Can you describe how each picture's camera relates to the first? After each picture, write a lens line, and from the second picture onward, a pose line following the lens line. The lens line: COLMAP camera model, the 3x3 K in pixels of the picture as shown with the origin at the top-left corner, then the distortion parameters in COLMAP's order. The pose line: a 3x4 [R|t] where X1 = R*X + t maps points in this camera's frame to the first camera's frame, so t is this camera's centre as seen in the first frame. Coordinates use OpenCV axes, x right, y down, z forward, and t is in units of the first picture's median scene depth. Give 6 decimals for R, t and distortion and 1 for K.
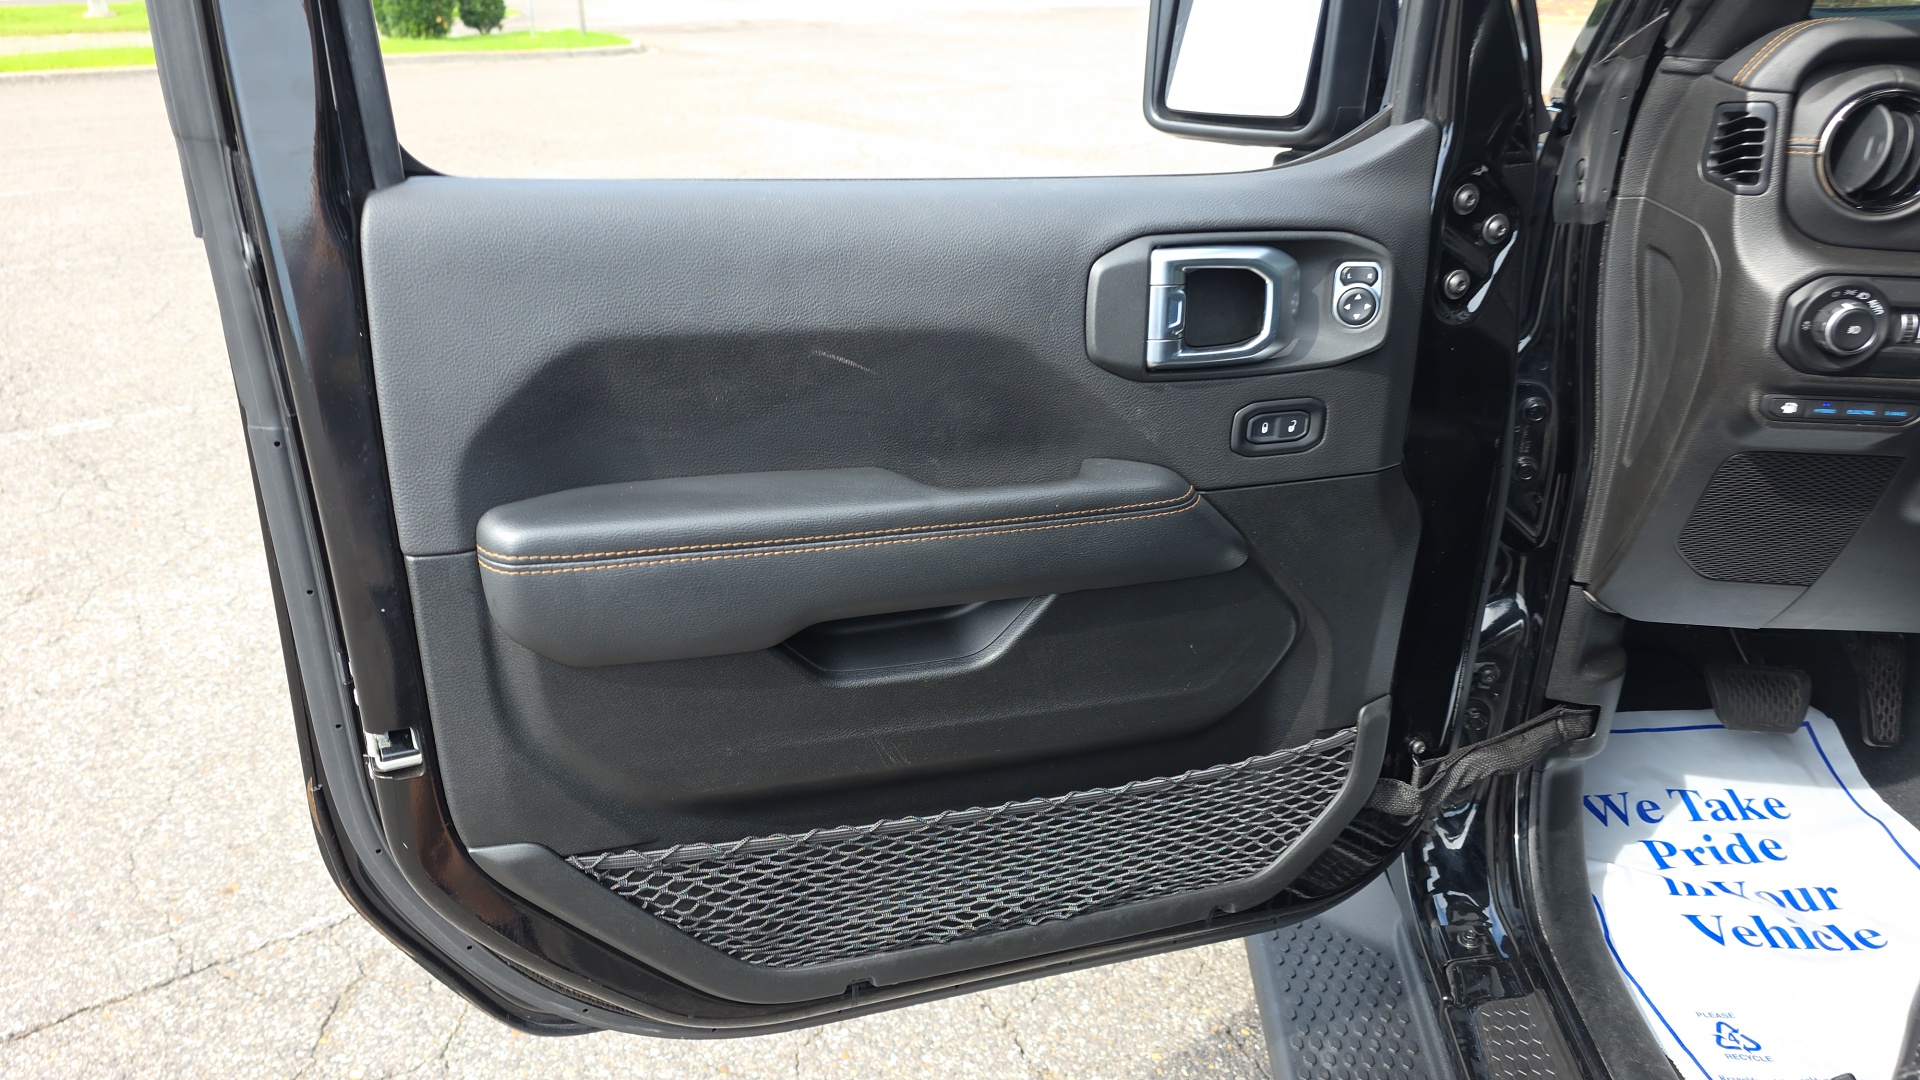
lens RADIAL K [[1306.5, 0, 936.3], [0, 1306.5, 542.0], [0, 0, 1]] dist [0.056185, -0.063170]
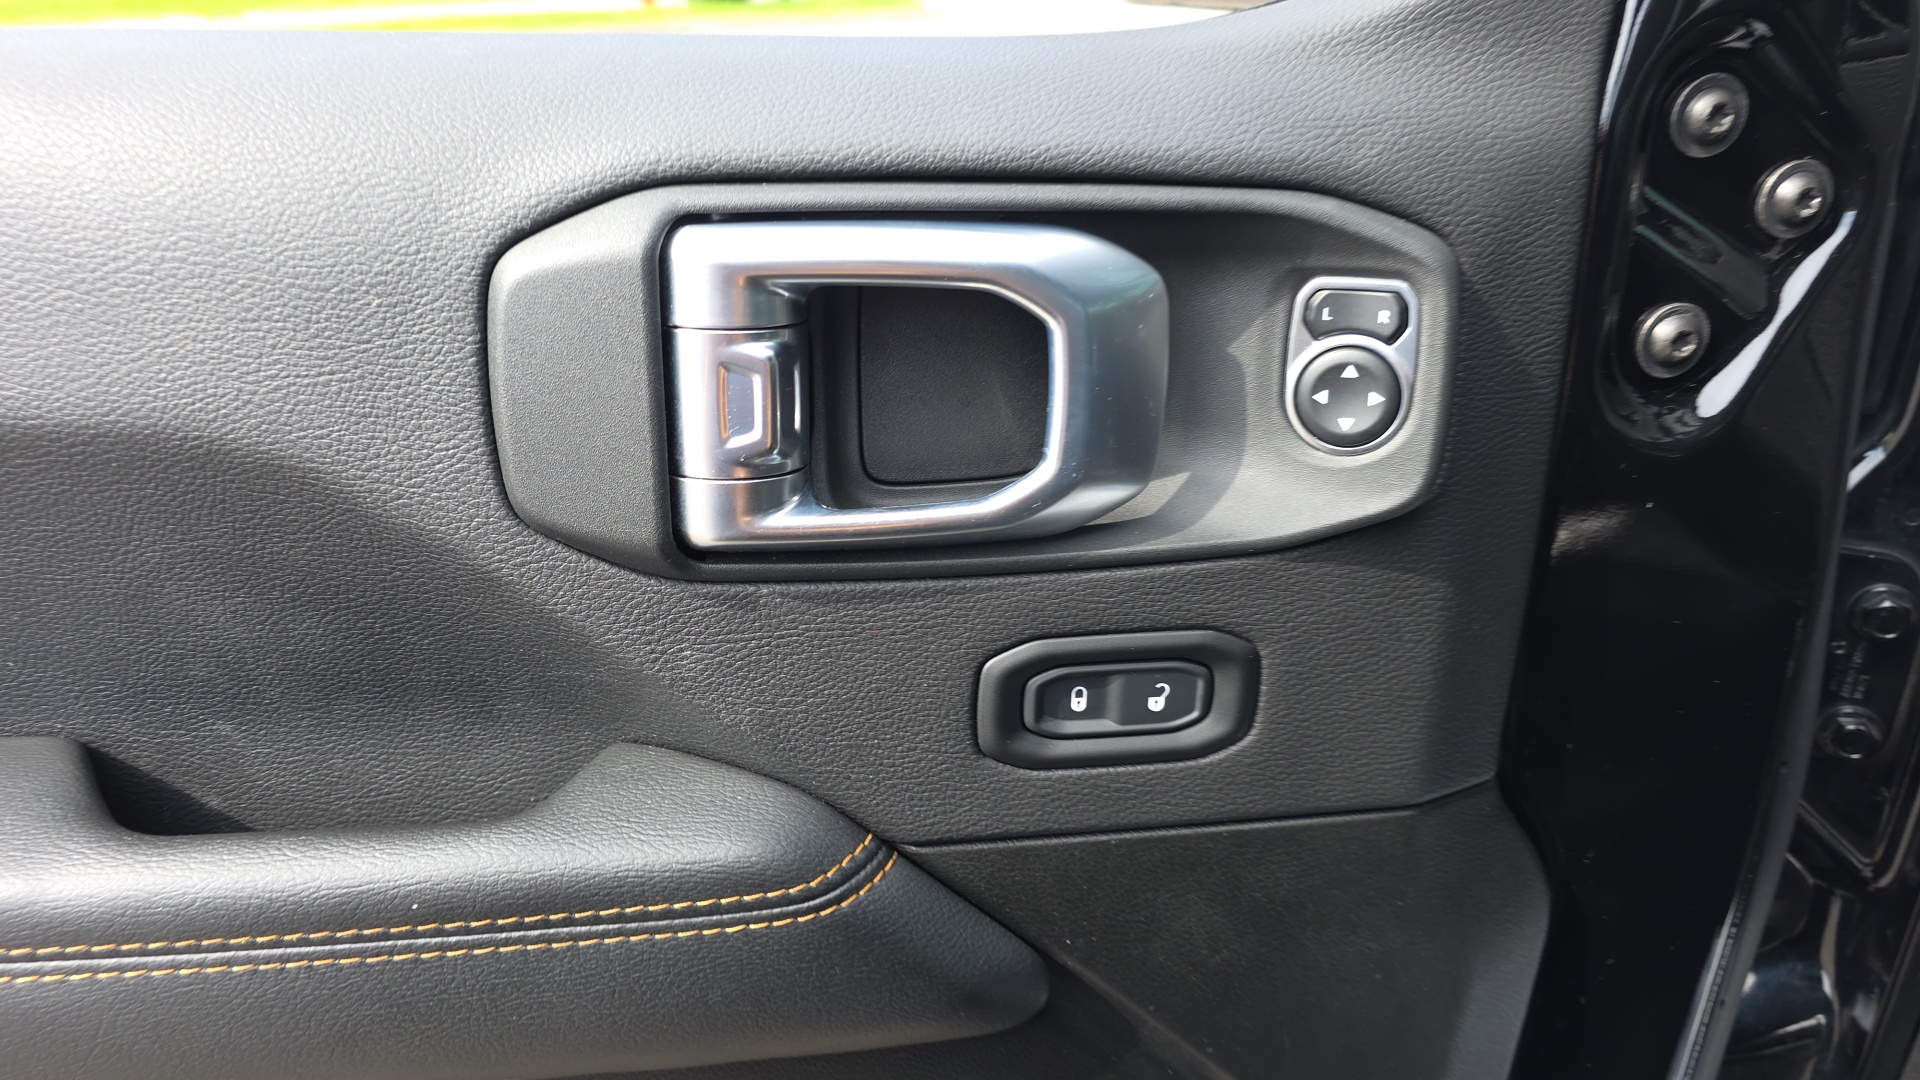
lens RADIAL K [[1306.5, 0, 936.3], [0, 1306.5, 542.0], [0, 0, 1]] dist [0.056185, -0.063170]
pose [[0.977029, 0.068234, -0.201886, 0.284727], [-0.066560, 0.997668, 0.015077, -0.136584], [0.202444, -0.001293, 0.979293, 0.616223]]
